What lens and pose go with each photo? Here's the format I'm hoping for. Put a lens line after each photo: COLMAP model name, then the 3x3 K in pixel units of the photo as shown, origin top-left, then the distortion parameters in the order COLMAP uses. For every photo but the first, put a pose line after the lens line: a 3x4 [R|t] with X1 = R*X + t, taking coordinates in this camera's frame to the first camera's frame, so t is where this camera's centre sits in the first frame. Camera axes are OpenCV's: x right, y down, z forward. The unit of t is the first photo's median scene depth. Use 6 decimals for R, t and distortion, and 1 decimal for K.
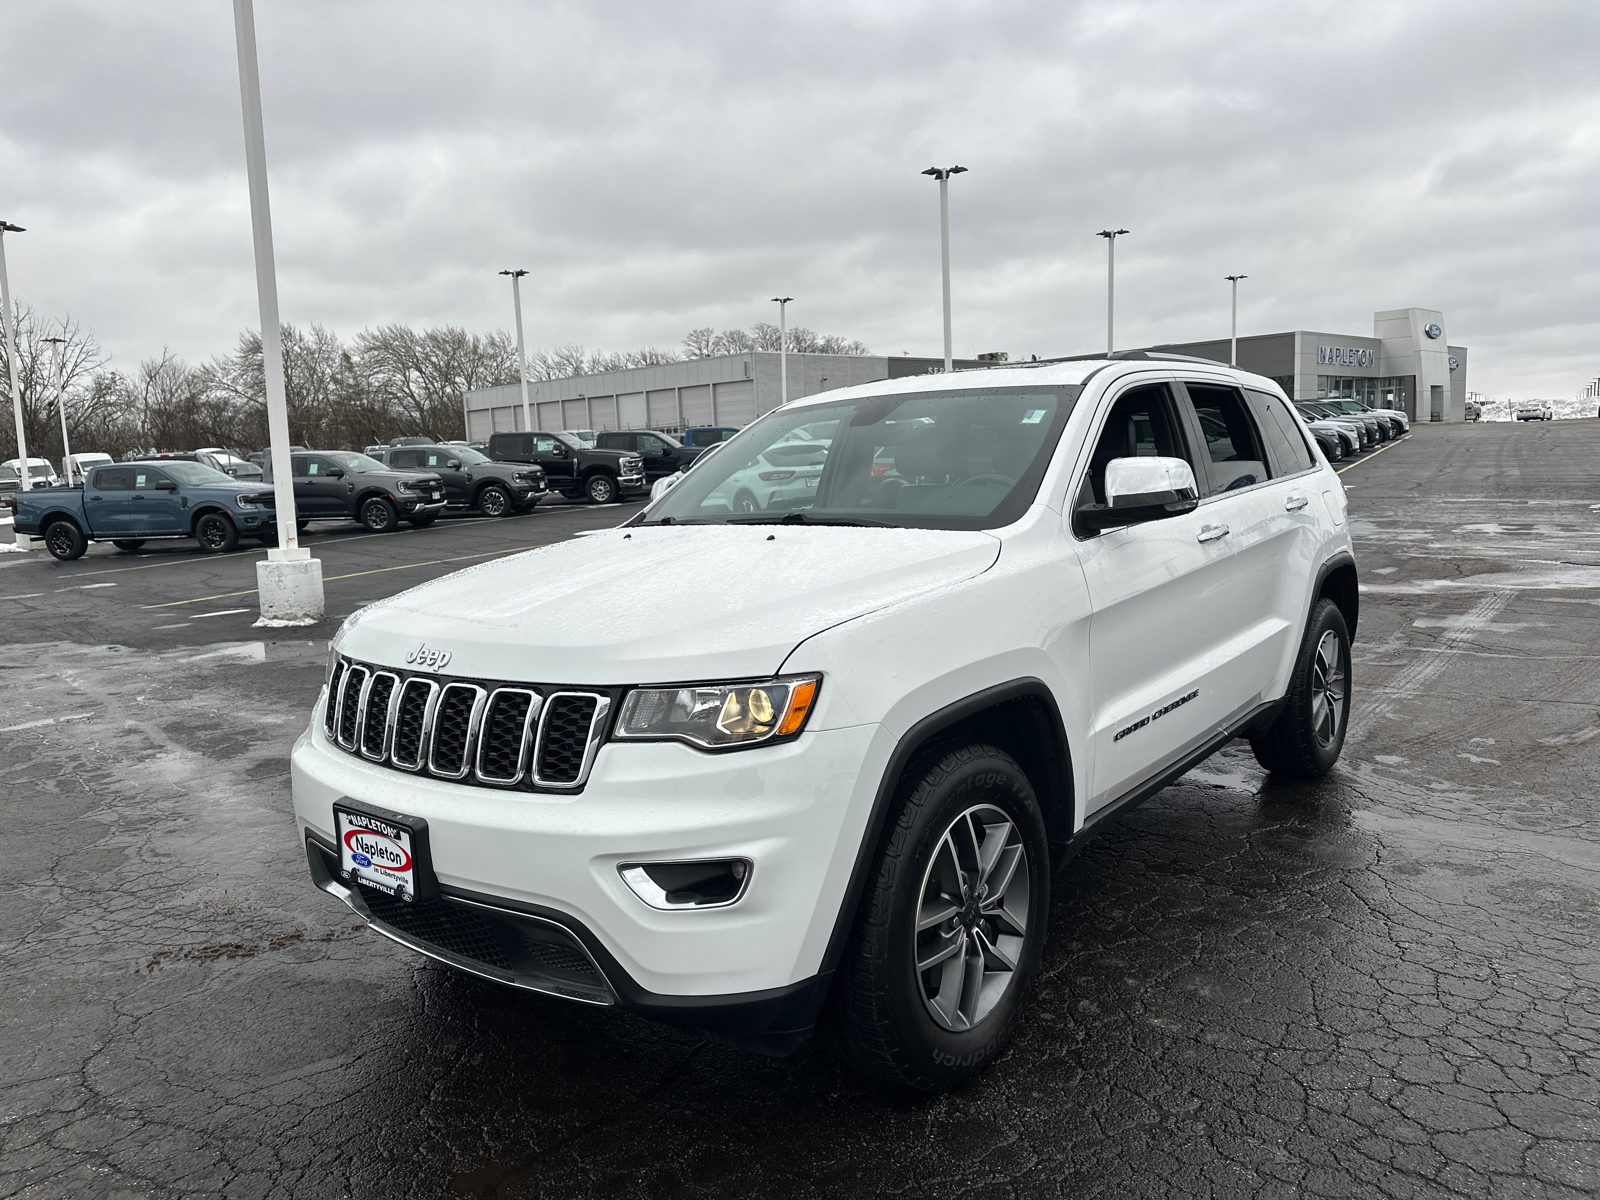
lens RADIAL K [[1122.2, 0, 816.0], [0, 1122.2, 604.7], [0, 0, 1]] dist [0.060197, -0.065732]
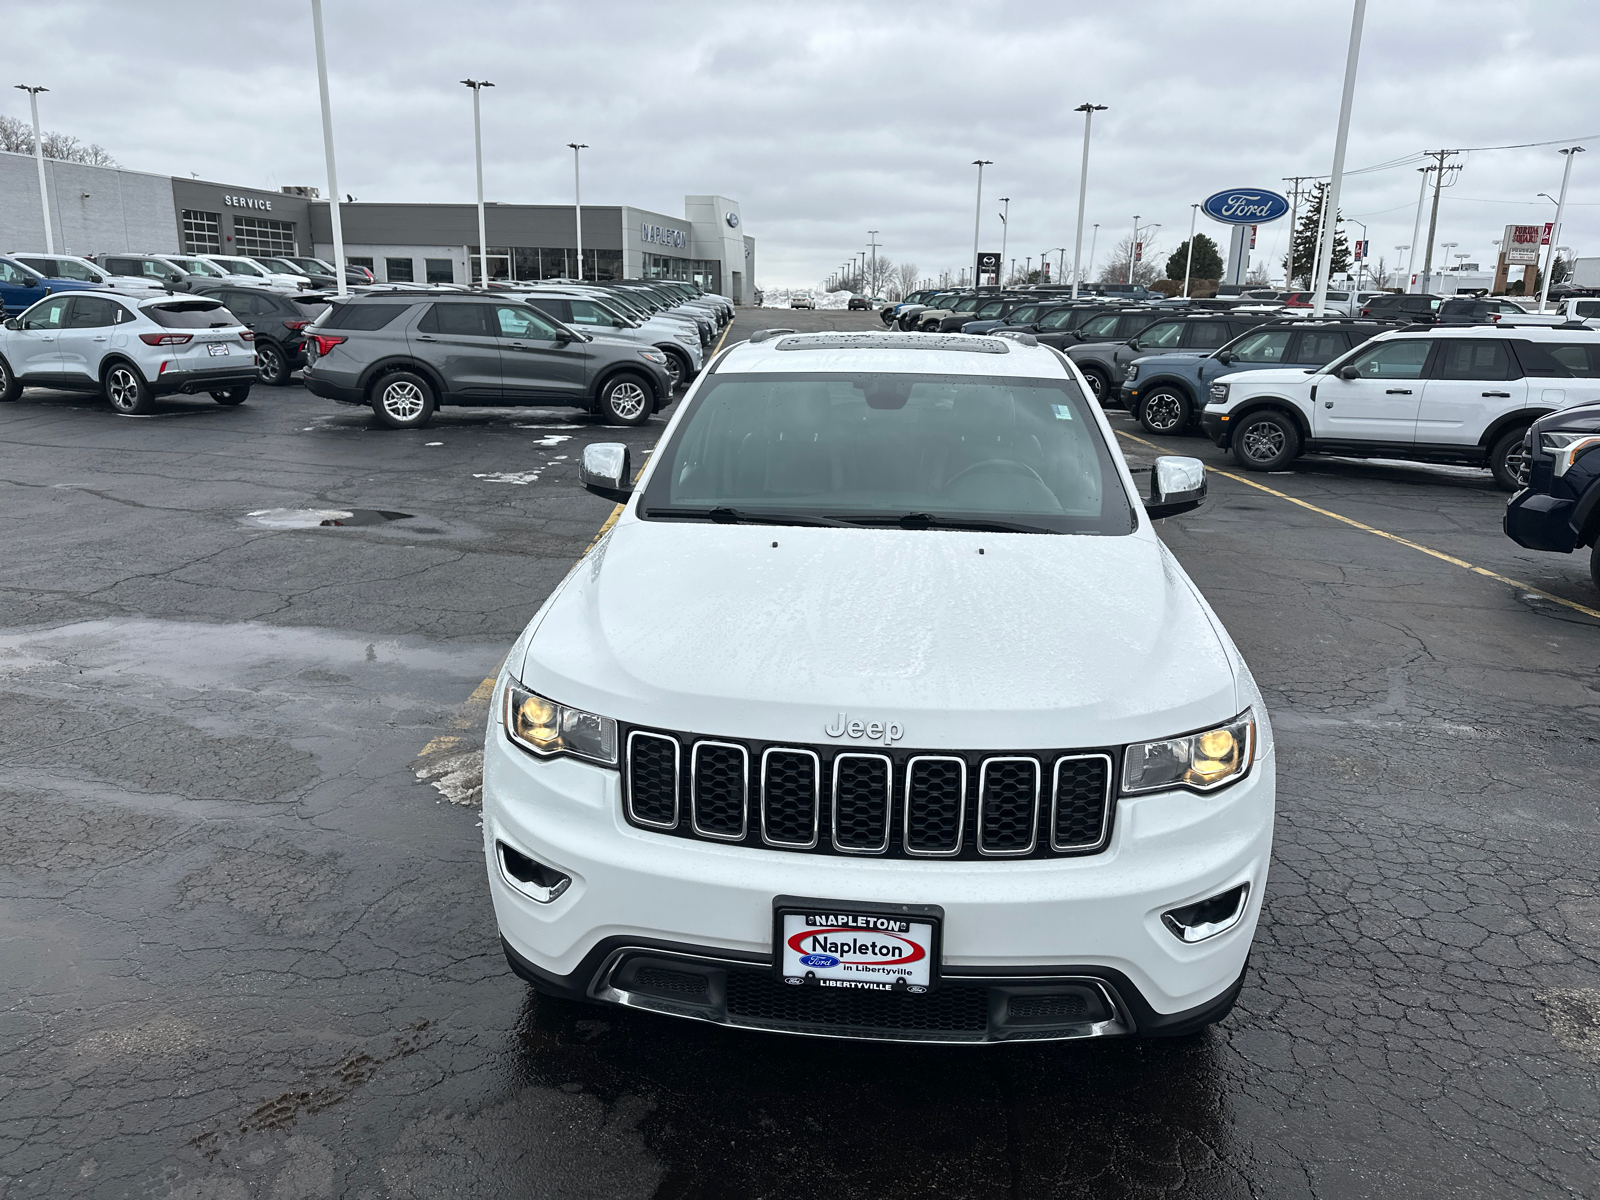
lens RADIAL K [[1122.2, 0, 802.7], [0, 1122.2, 601.7], [0, 0, 1]] dist [0.060197, -0.065732]
pose [[0.825031, -0.082633, 0.559013, -0.900405], [0.013152, 0.991790, 0.127196, -0.174680], [-0.564934, -0.097589, 0.819345, 0.302277]]
